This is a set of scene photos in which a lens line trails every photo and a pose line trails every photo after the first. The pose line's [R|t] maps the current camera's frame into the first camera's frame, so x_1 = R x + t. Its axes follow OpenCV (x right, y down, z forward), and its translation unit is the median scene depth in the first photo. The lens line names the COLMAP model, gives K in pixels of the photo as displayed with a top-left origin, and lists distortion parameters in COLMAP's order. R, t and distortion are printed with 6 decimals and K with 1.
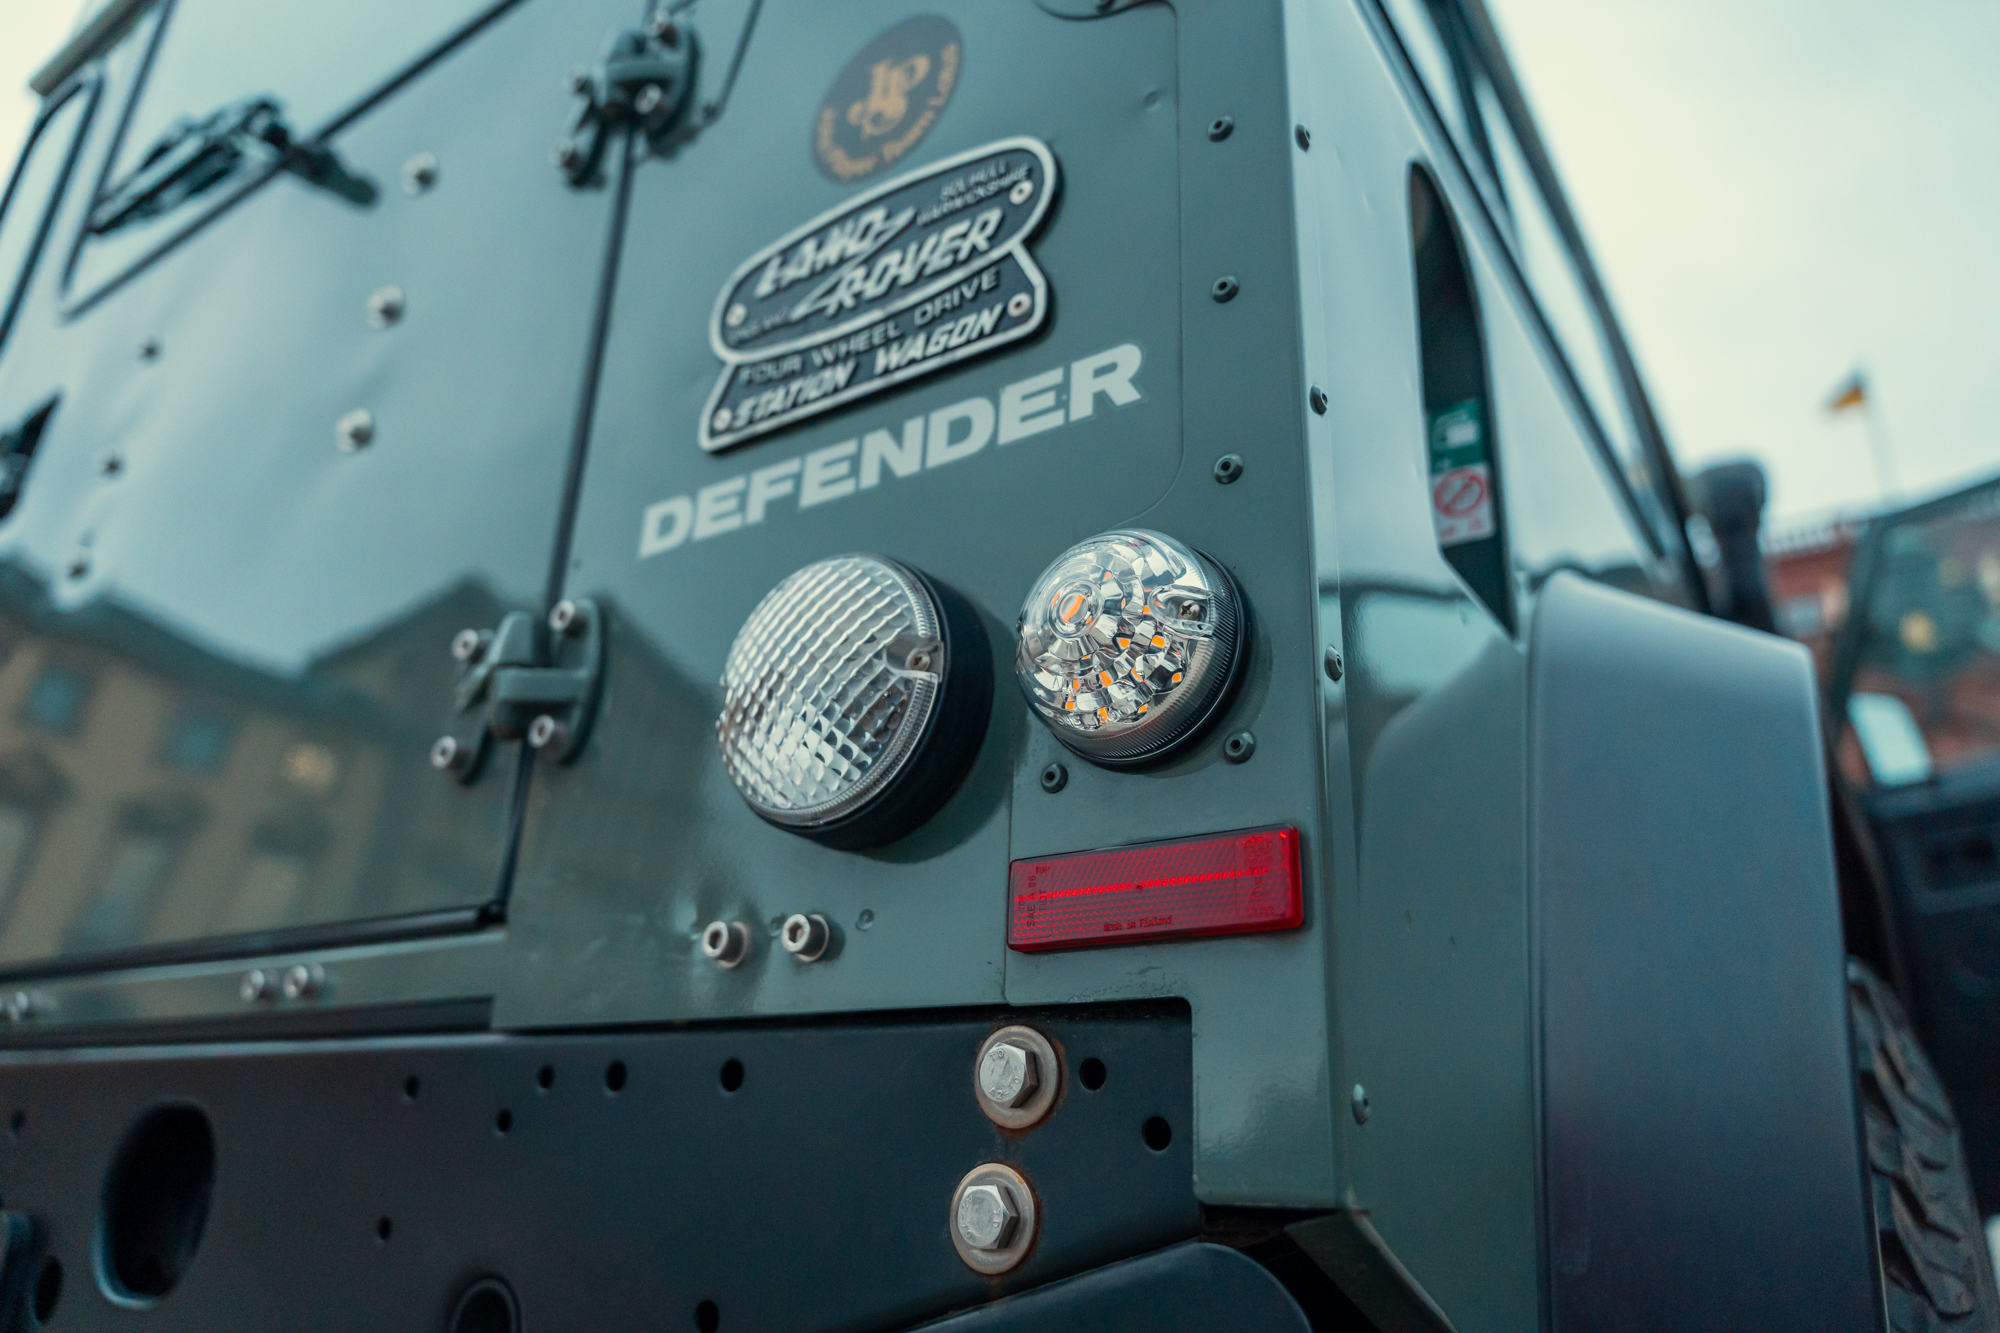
lens RADIAL K [[1335.9, 0, 1000.0], [0, 1335.9, 666.5], [0, 0, 1]] dist [0.003674, 0.000274]
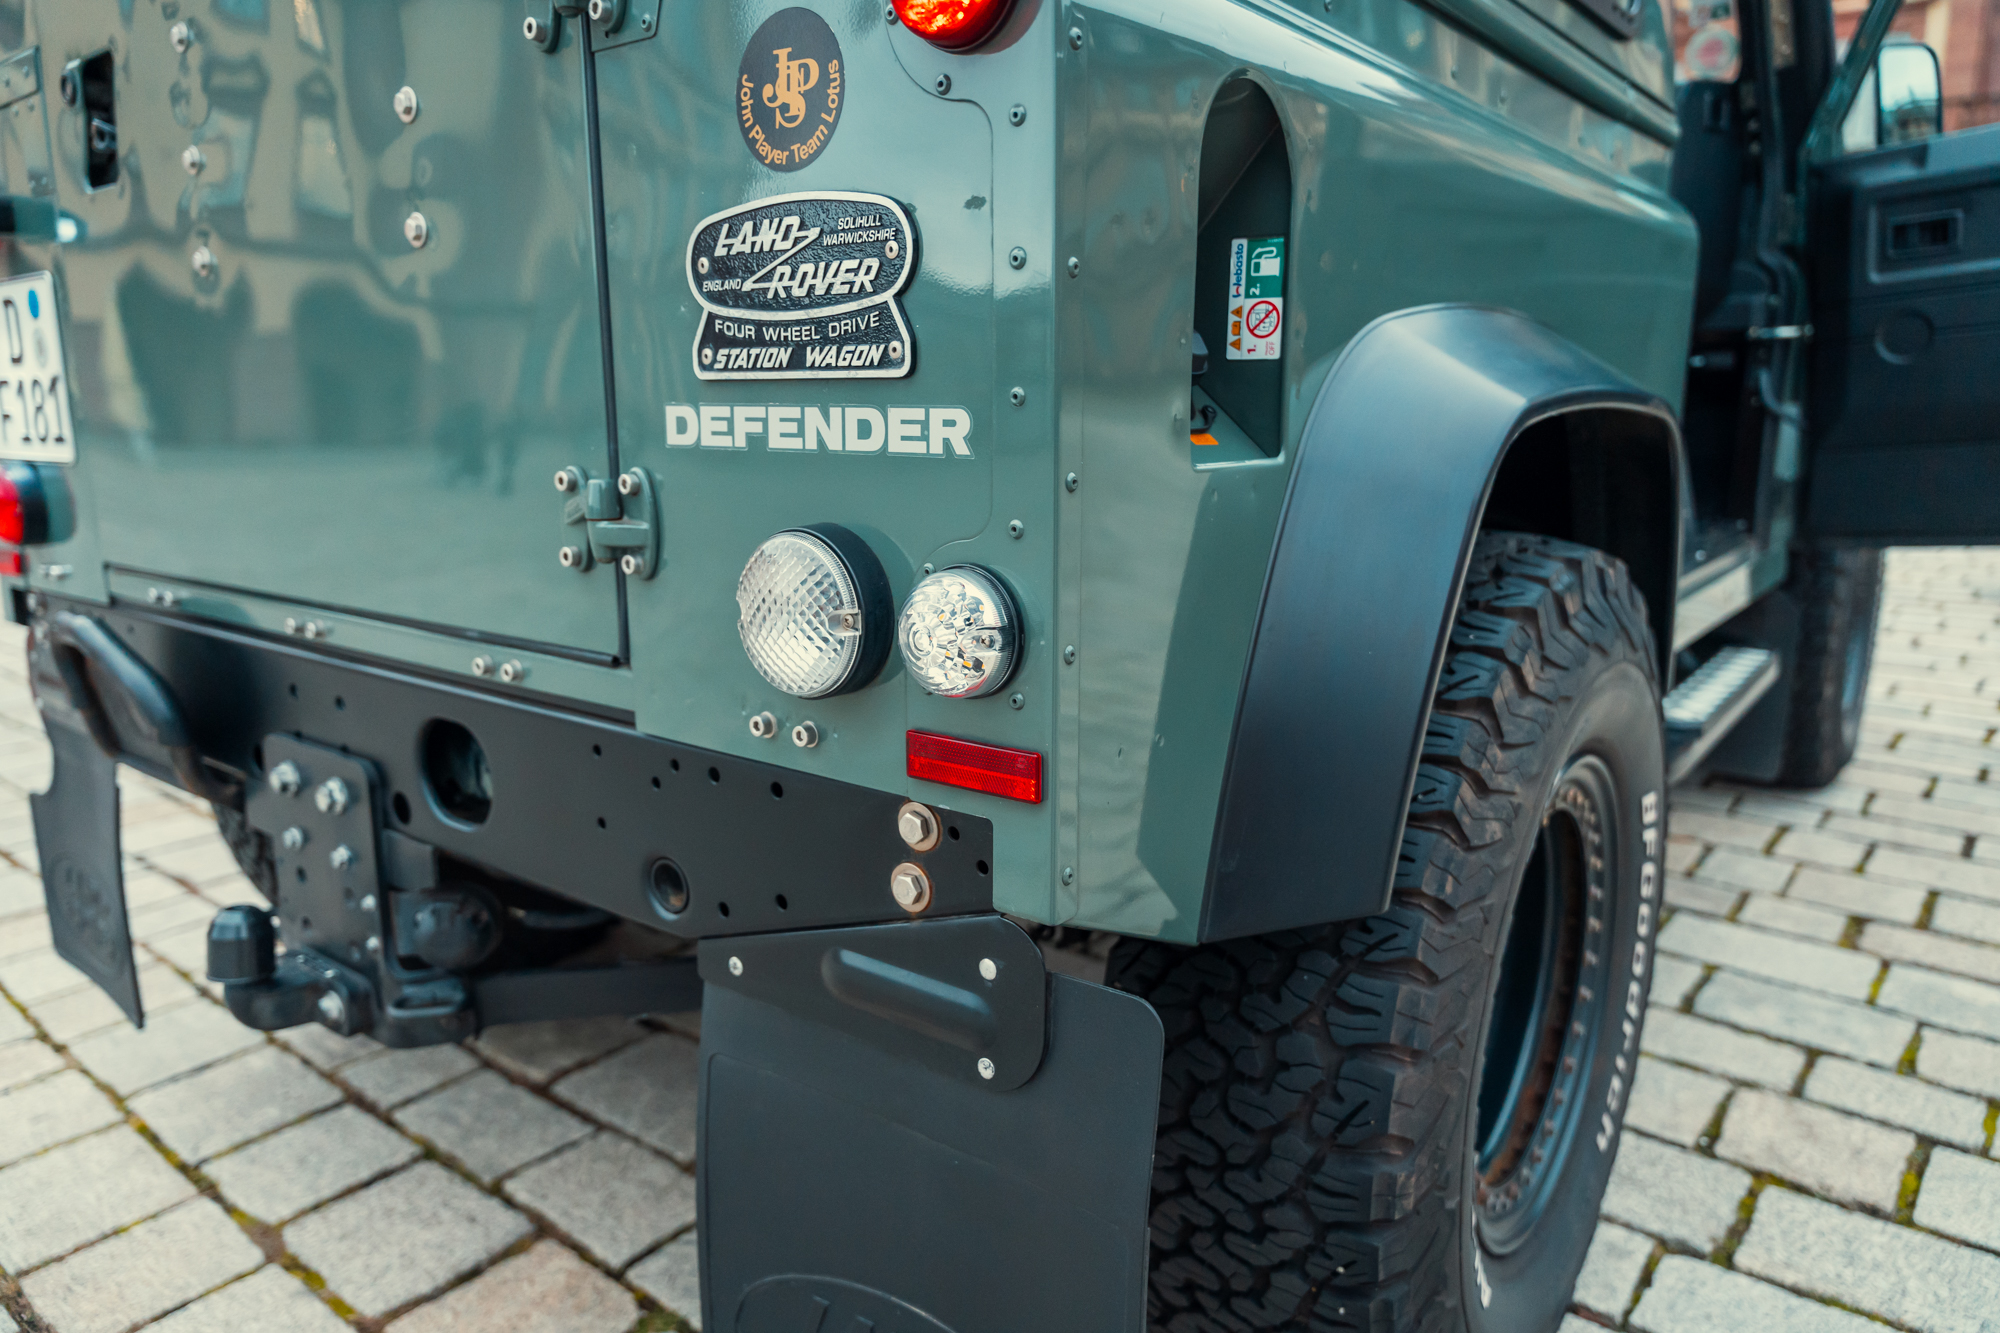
lens RADIAL K [[1335.9, 0, 1000.0], [0, 1335.9, 666.5], [0, 0, 1]] dist [0.003674, 0.000274]
pose [[0.997704, -0.027633, -0.061835, 0.194476], [0.056583, 0.841827, 0.536773, -0.700760], [0.037221, -0.539039, 0.841458, -0.384432]]
